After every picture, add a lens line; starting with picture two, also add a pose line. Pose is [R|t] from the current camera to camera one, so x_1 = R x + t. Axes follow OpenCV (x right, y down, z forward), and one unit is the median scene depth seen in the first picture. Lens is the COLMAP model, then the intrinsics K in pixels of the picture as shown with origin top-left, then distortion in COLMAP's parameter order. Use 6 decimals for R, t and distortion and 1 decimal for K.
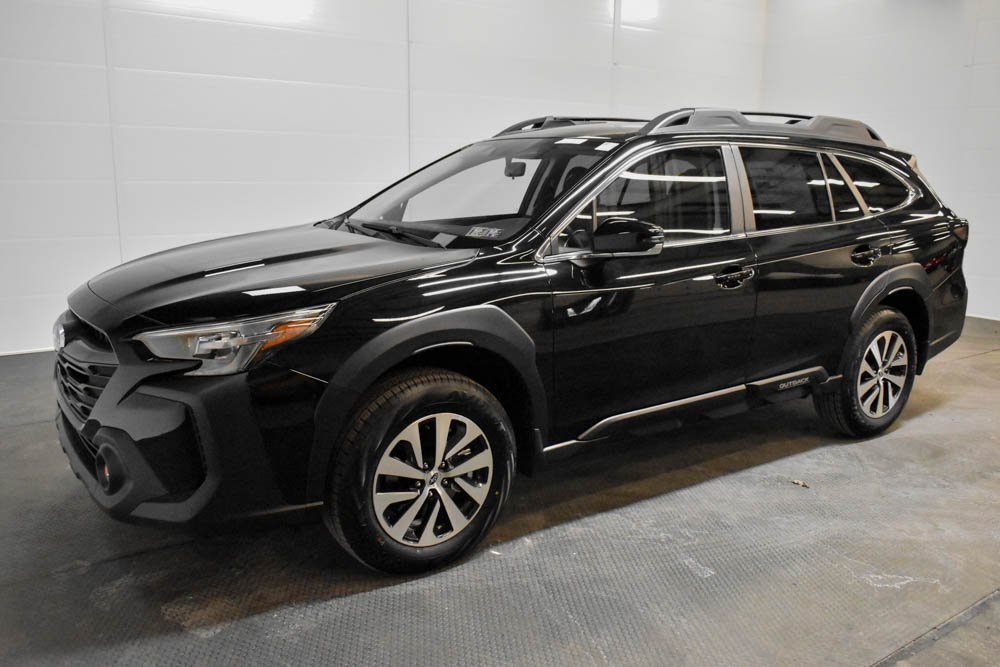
lens RADIAL K [[813.4, 0, 498.0], [0, 813.4, 334.6], [0, 0, 1]] dist [-0.015245, 0.000846]
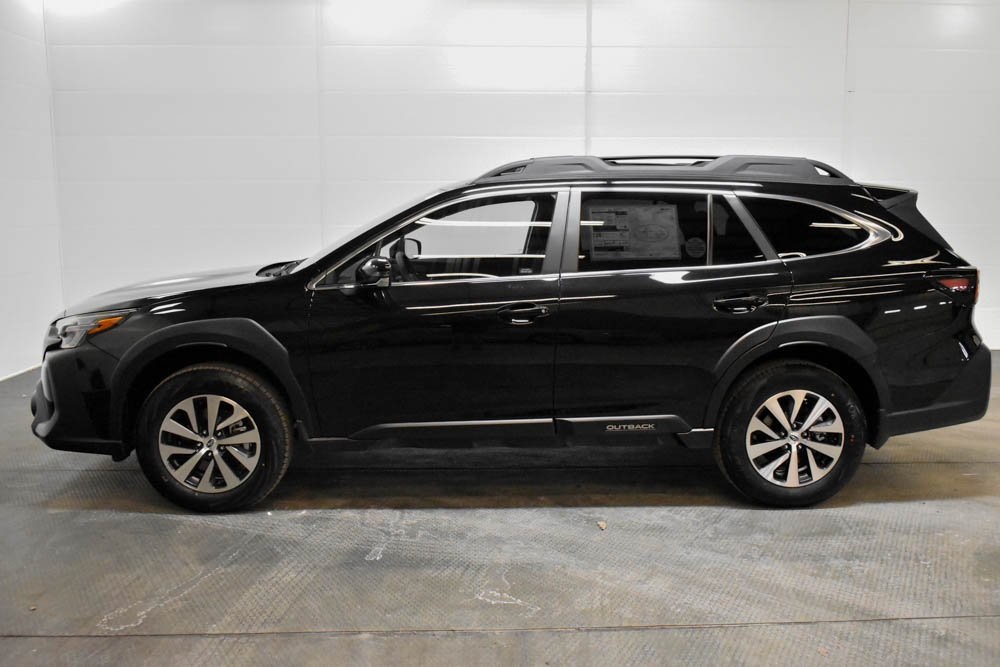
lens RADIAL K [[905.0, 0, 499.6], [0, 905.0, 333.3], [0, 0, 1]] dist [-0.043030, -0.002275]
pose [[0.833380, 0.060776, -0.549349, 1.103396], [-0.096712, 0.994637, -0.036676, 0.002274], [0.544173, 0.083693, 0.834788, -0.012767]]
